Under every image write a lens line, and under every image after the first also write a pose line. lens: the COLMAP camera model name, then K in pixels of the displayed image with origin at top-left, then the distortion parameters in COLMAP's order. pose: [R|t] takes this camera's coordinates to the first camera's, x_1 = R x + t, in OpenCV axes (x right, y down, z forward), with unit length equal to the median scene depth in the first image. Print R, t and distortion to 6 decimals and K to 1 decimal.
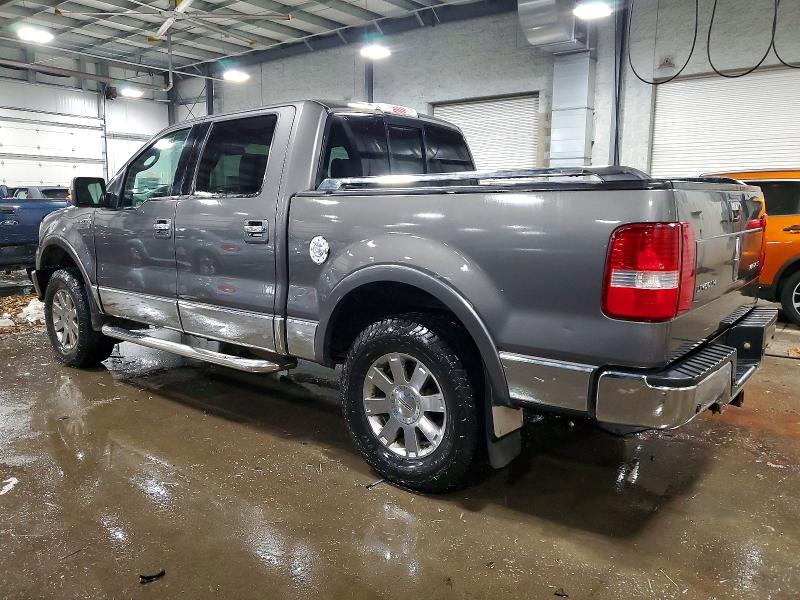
lens RADIAL K [[637.0, 0, 400.0], [0, 637.0, 300.0], [0, 0, 1]] dist [0.001536, -0.004384]
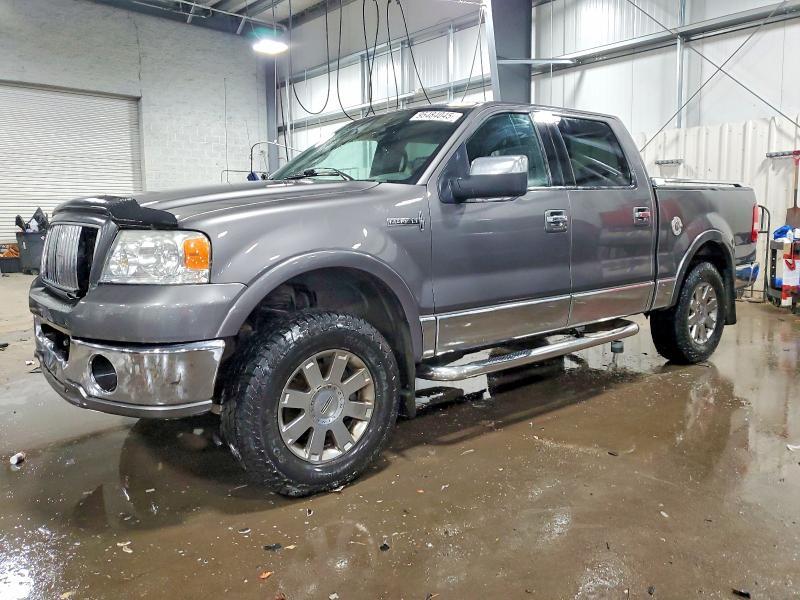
lens RADIAL K [[637.0, 0, 400.0], [0, 637.0, 300.0], [0, 0, 1]] dist [0.001536, -0.004384]
pose [[0.169880, -0.163079, 0.971878, -0.993763], [0.131720, 0.981120, 0.141606, -0.121244], [-0.976622, 0.103960, 0.188153, 0.820870]]
